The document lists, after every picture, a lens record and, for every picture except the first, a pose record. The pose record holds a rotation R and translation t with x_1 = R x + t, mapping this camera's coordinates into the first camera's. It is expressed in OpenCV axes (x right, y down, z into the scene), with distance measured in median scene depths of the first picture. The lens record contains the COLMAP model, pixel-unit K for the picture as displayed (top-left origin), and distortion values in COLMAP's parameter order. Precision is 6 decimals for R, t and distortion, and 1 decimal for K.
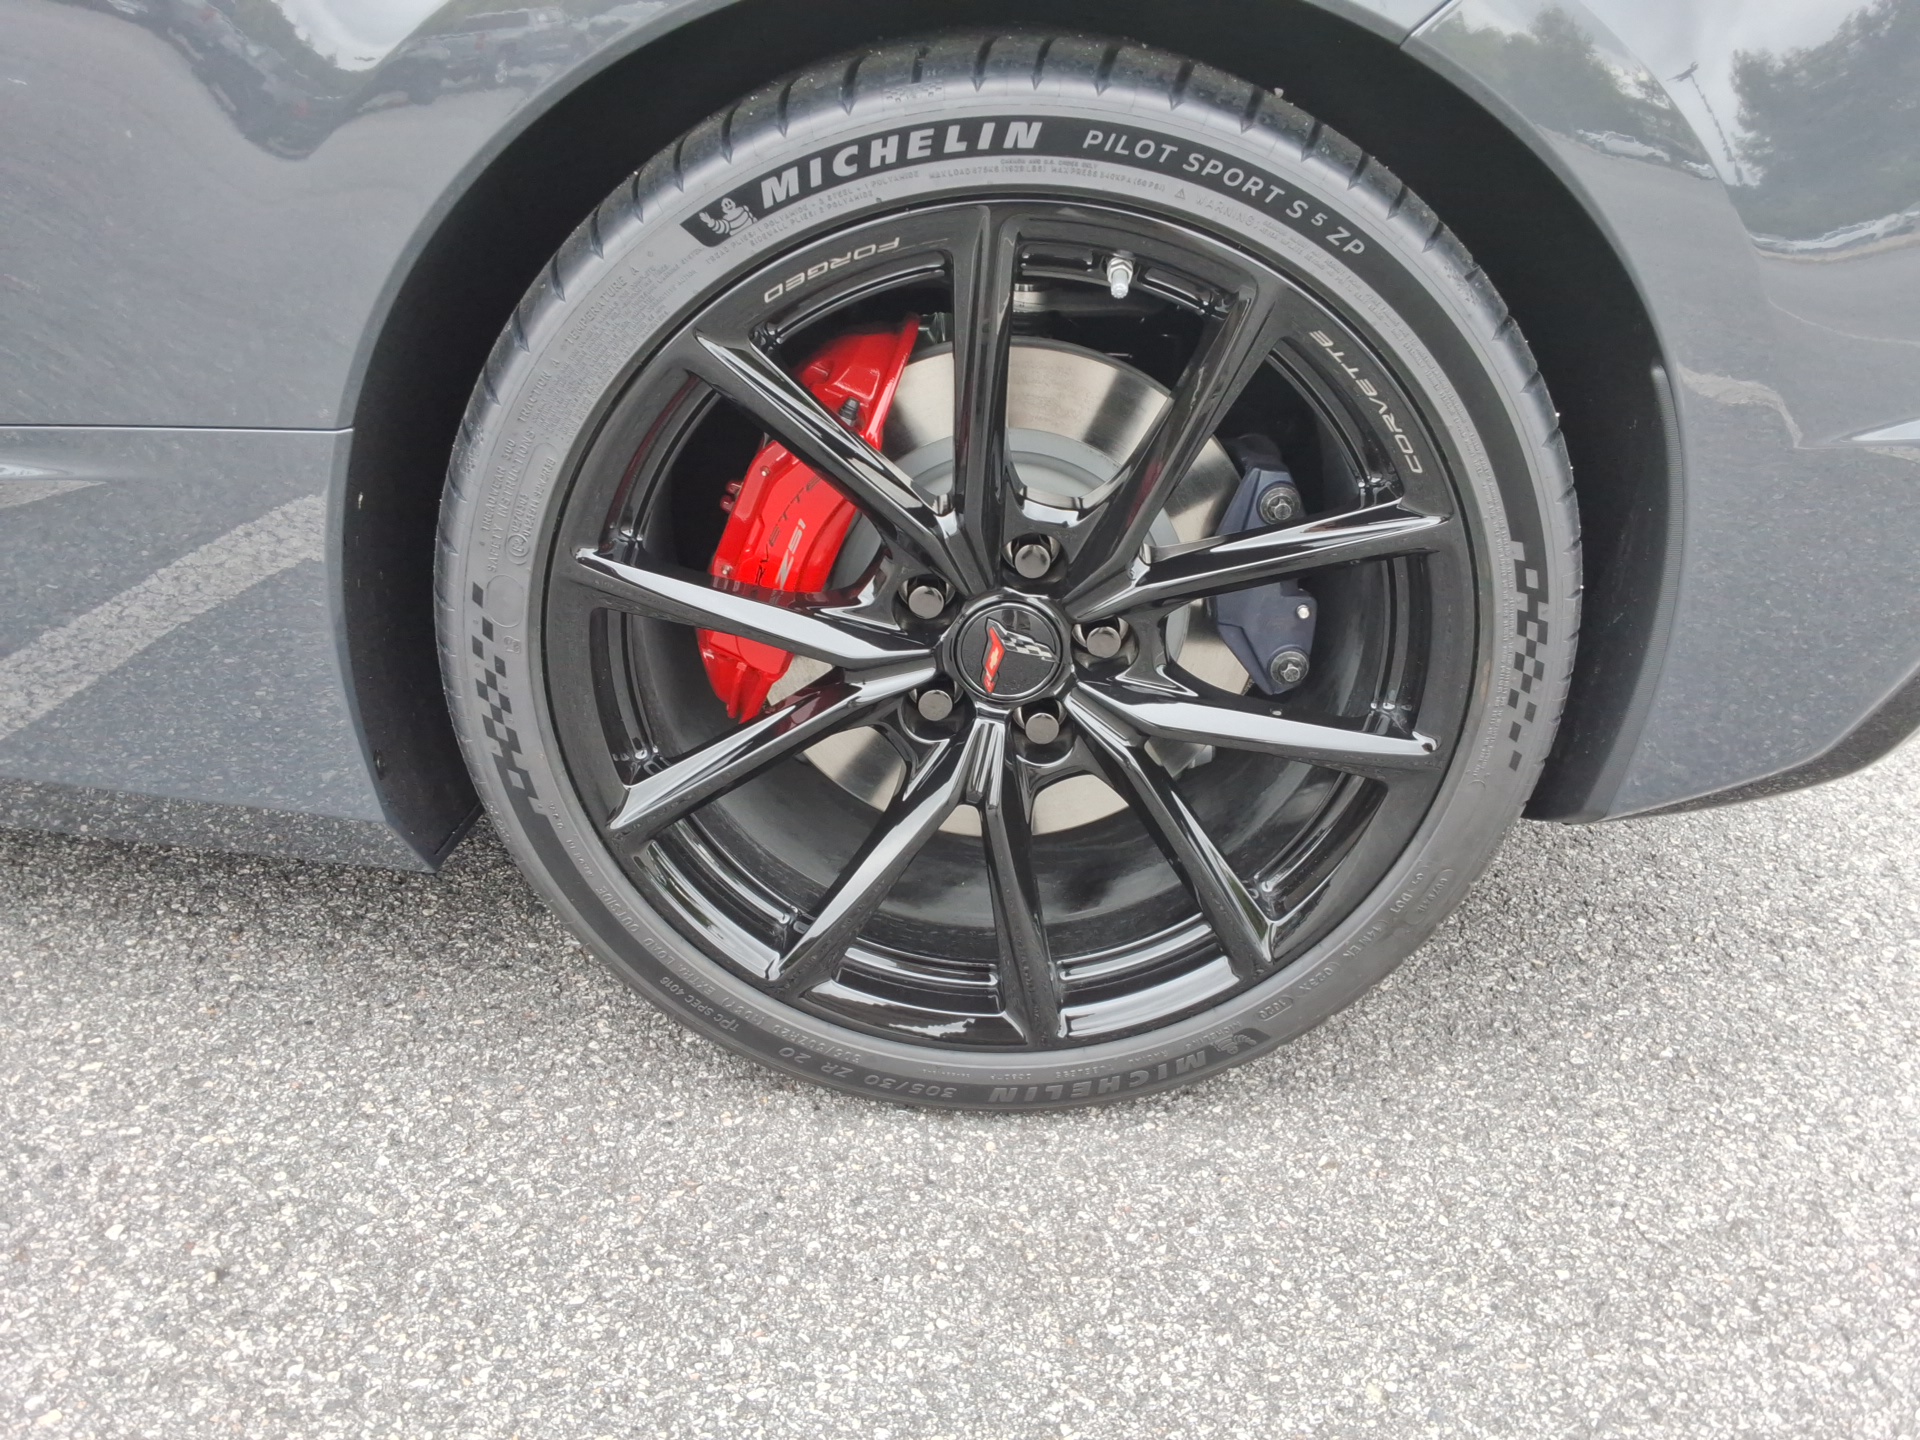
lens RADIAL K [[1542.3, 0, 959.8], [0, 1542.3, 710.7], [0, 0, 1]] dist [0.098776, -0.152574]
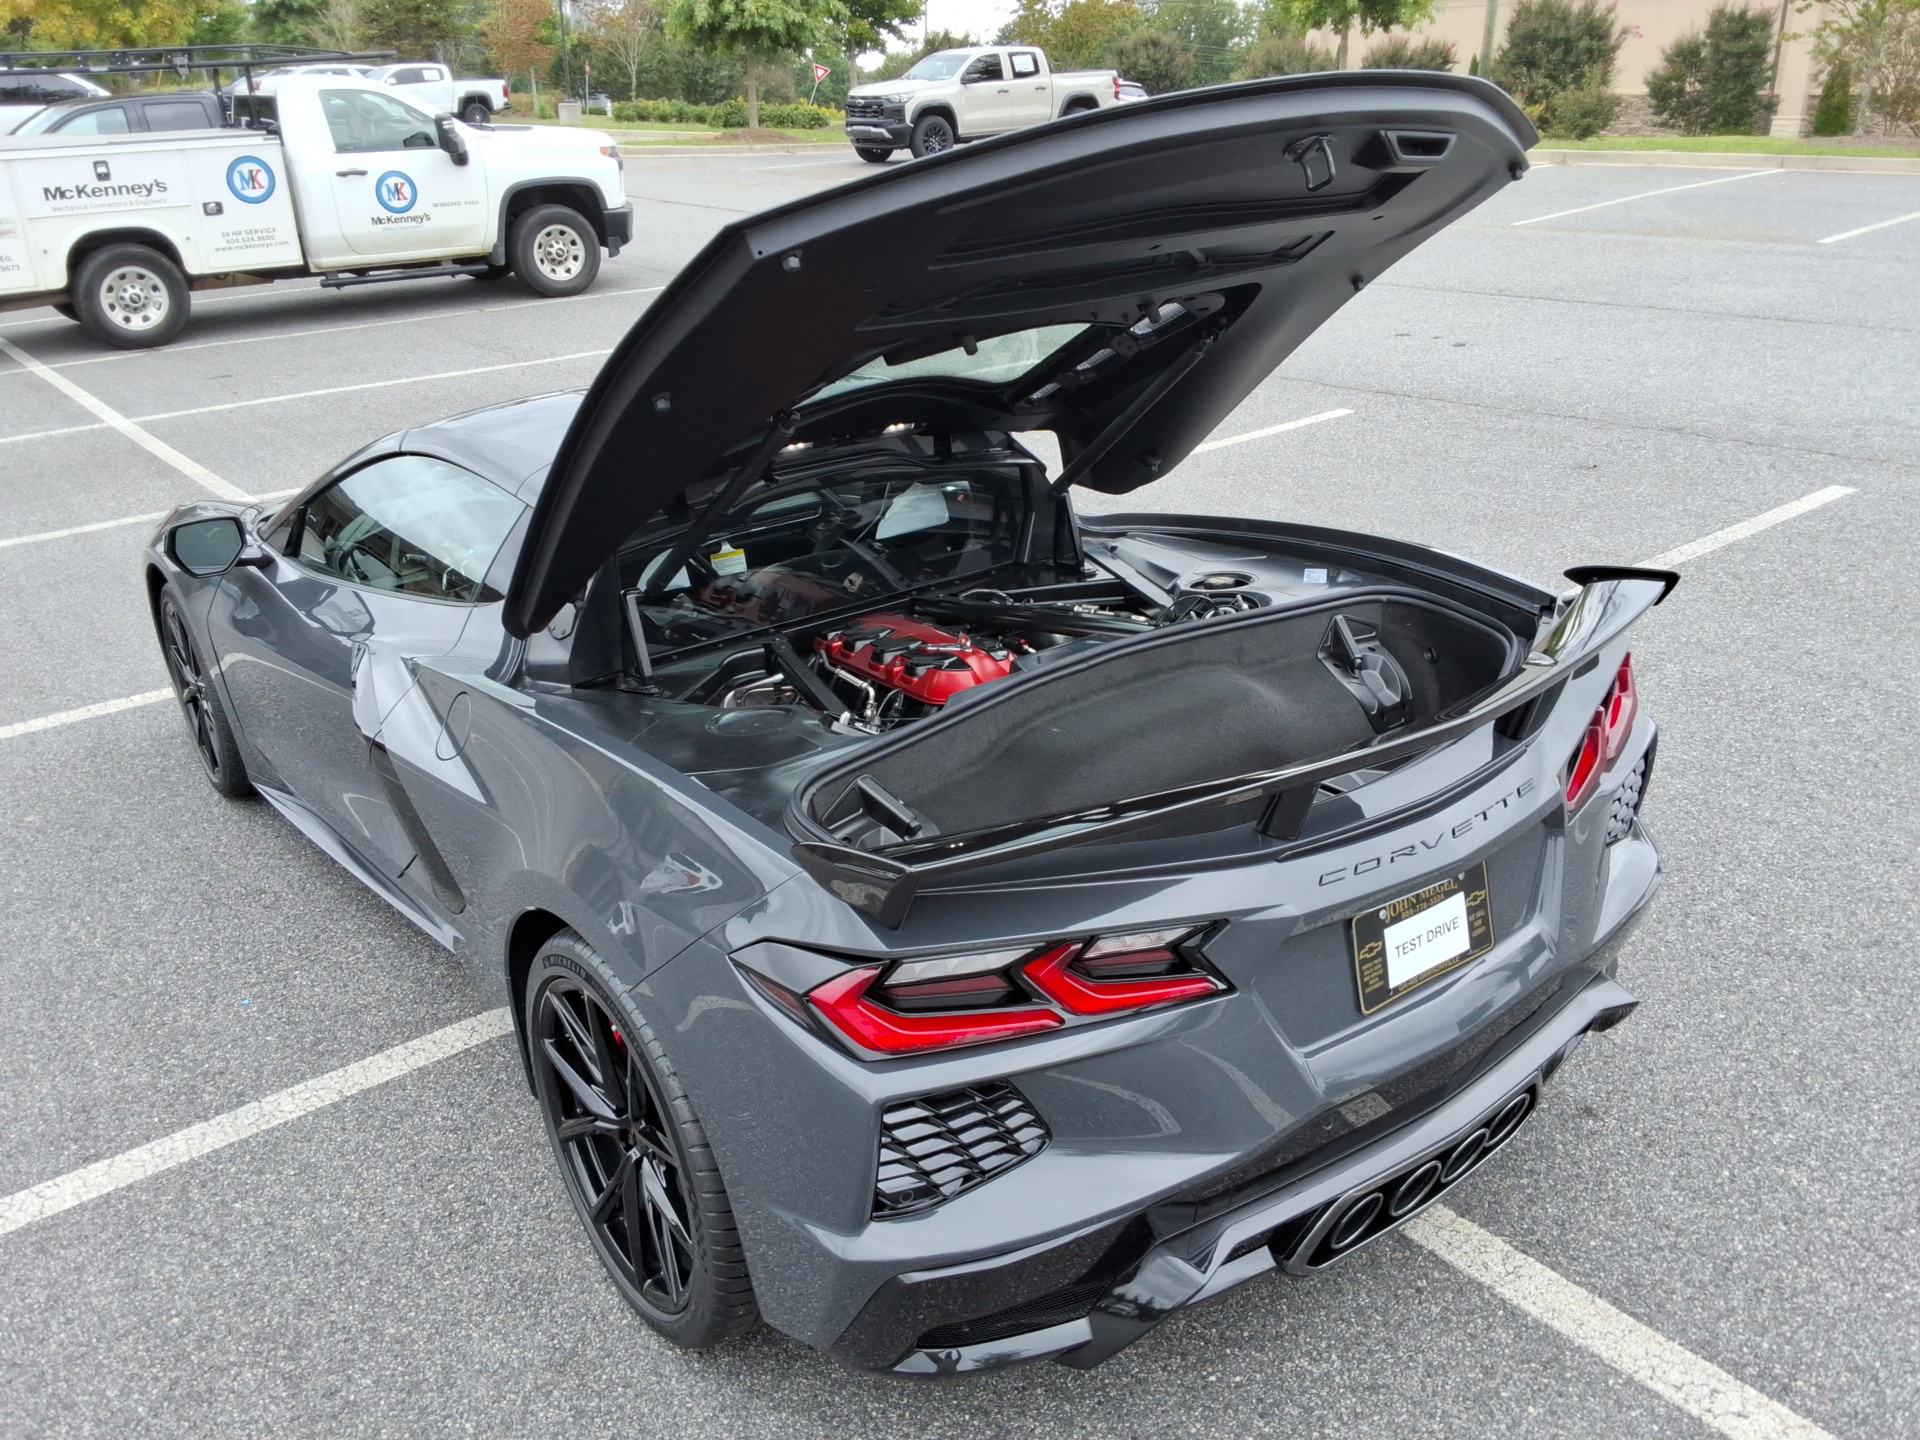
lens RADIAL K [[1542.3, 0, 968.6], [0, 1542.3, 698.6], [0, 0, 1]] dist [0.098776, -0.152574]
pose [[0.597969, 0.221382, -0.770340, 2.203487], [-0.281152, 0.957965, 0.057061, -1.036635], [0.750591, 0.182462, 0.635076, -0.367923]]
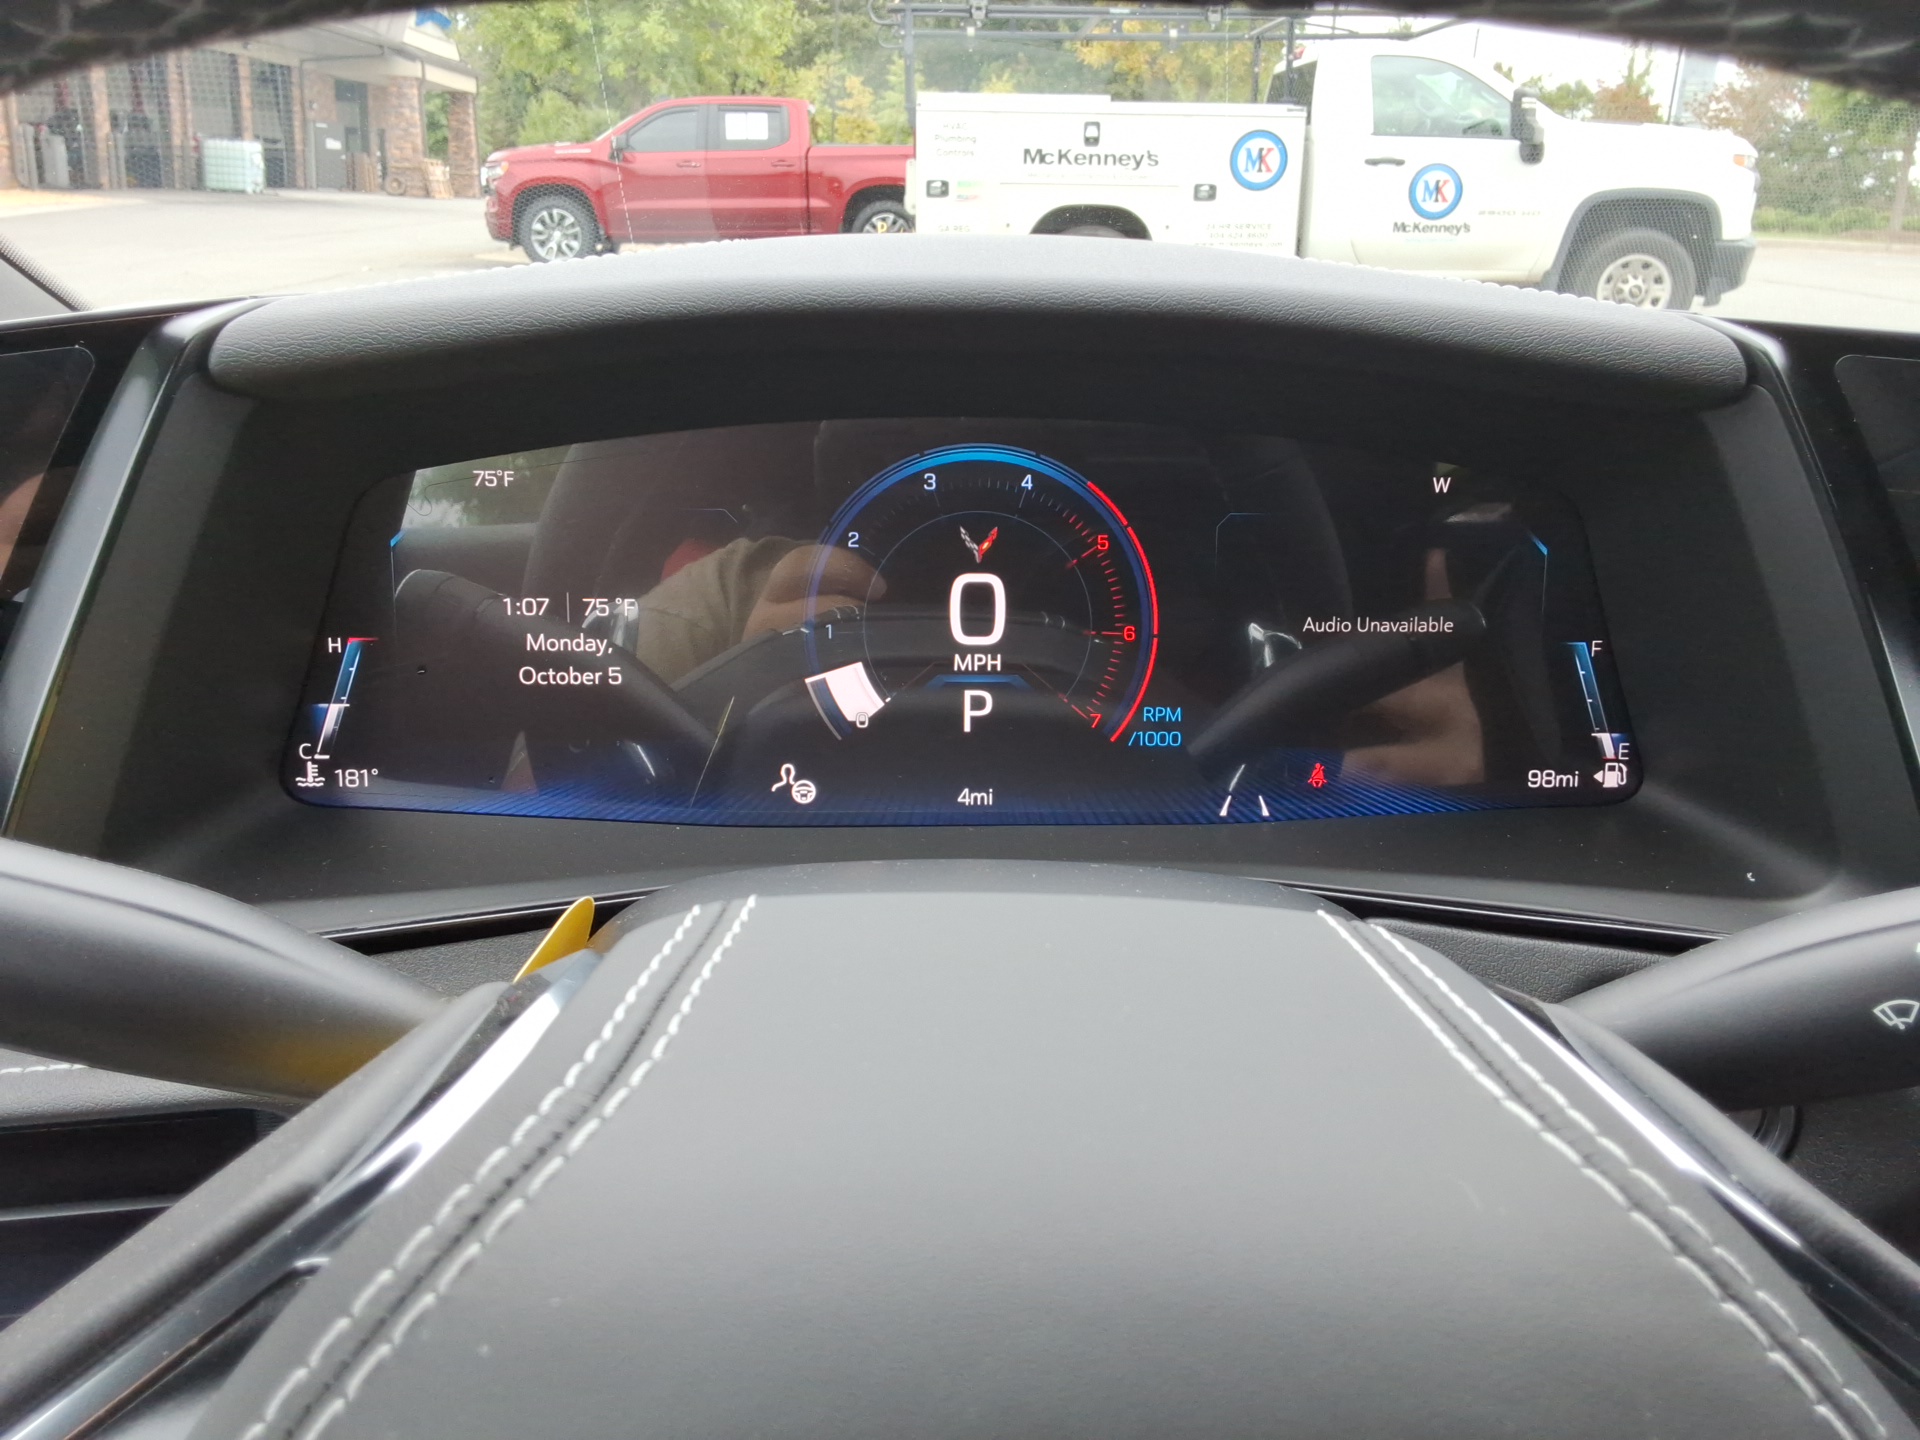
lens RADIAL K [[1542.3, 0, 974.5], [0, 1542.3, 720.6], [0, 0, 1]] dist [0.098776, -0.152574]
pose [[0.028374, 0.248793, -0.968141, -1.729961], [-0.446120, 0.869874, 0.210466, -0.874561], [0.894523, 0.425935, 0.135673, 1.196294]]
